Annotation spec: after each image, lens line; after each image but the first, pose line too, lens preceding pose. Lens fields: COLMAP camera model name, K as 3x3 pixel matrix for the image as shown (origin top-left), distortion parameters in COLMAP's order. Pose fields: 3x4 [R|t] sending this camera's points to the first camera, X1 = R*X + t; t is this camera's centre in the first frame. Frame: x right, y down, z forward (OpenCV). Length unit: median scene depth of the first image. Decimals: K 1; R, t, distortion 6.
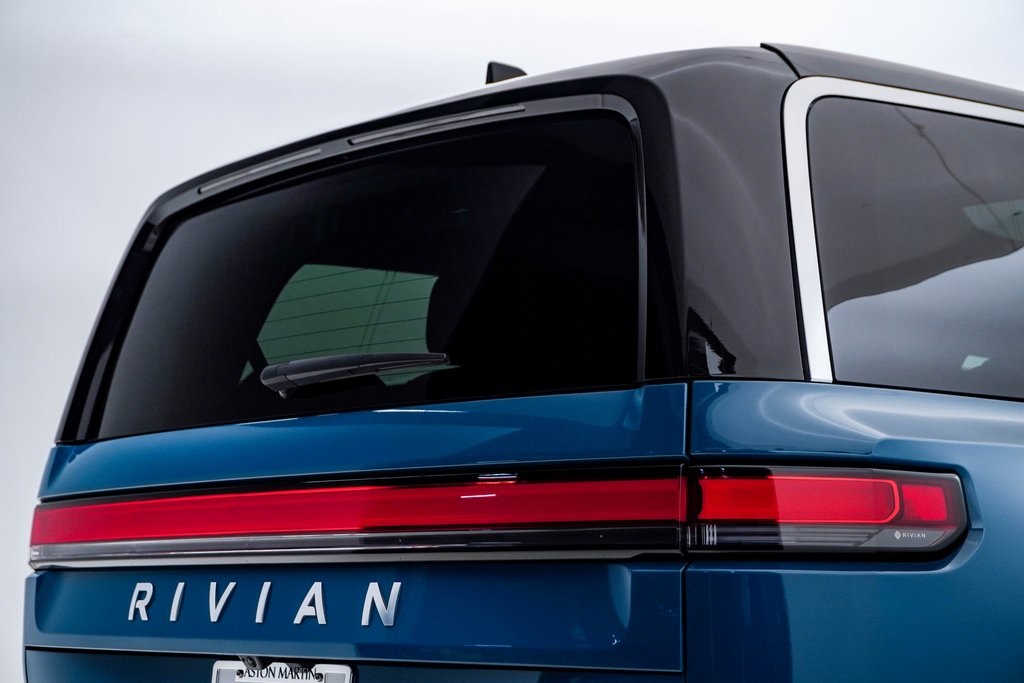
lens RADIAL K [[2019.6, 0, 517.6], [0, 2019.6, 334.8], [0, 0, 1]] dist [-0.006517, 0.000000]
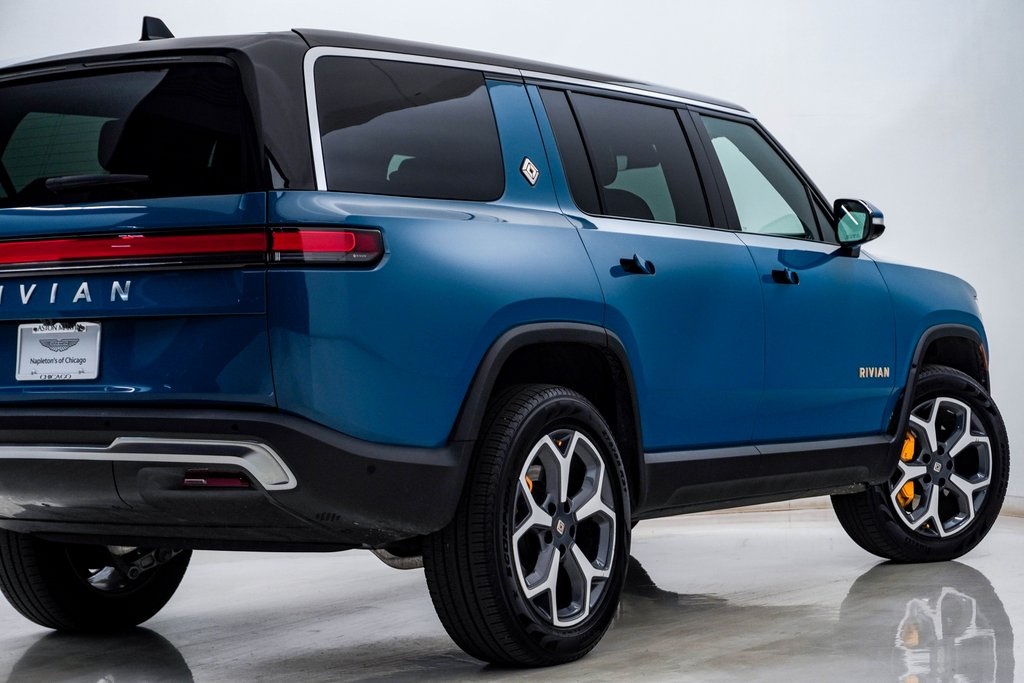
lens RADIAL K [[2158.1, 0, 509.3], [0, 2158.1, 339.2], [0, 0, 1]] dist [0.001513, 0.000000]
pose [[0.965871, -0.018881, 0.258336, -0.268453], [-0.012600, 0.992735, 0.119664, -0.100340], [-0.258719, -0.118835, 0.958615, -1.364850]]
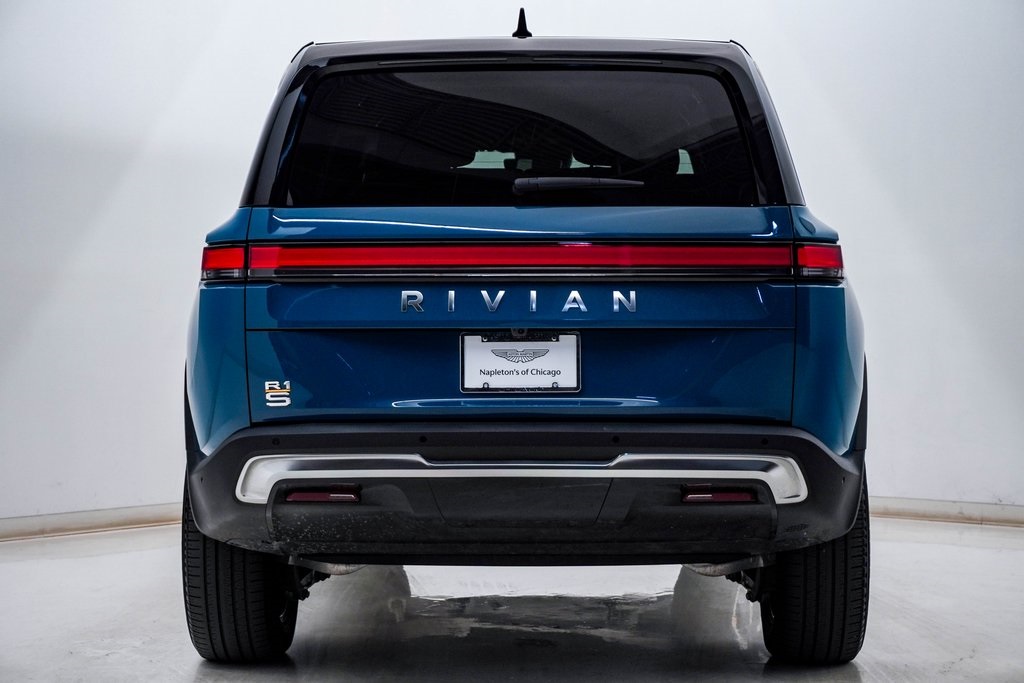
lens RADIAL K [[2158.1, 0, 510.8], [0, 2158.1, 344.0], [0, 0, 1]] dist [0.001513, 0.000000]
pose [[0.692557, -0.013765, 0.721231, -1.787230], [-0.088426, 0.990658, 0.103818, -0.045171], [-0.715923, -0.135676, 0.684870, -0.461371]]
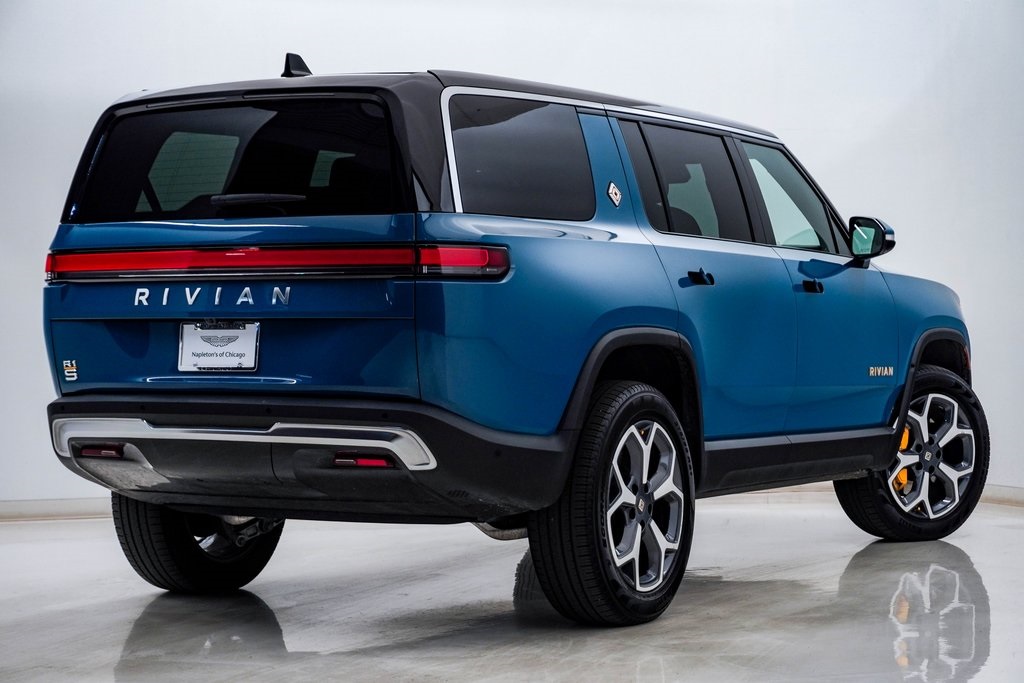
lens RADIAL K [[2158.1, 0, 513.2], [0, 2158.1, 341.4], [0, 0, 1]] dist [0.001513, 0.000000]
pose [[0.951283, -0.005304, 0.308273, -0.629324], [-0.036331, 0.990958, 0.129162, -0.170204], [-0.306170, -0.134069, 0.942489, -1.650402]]
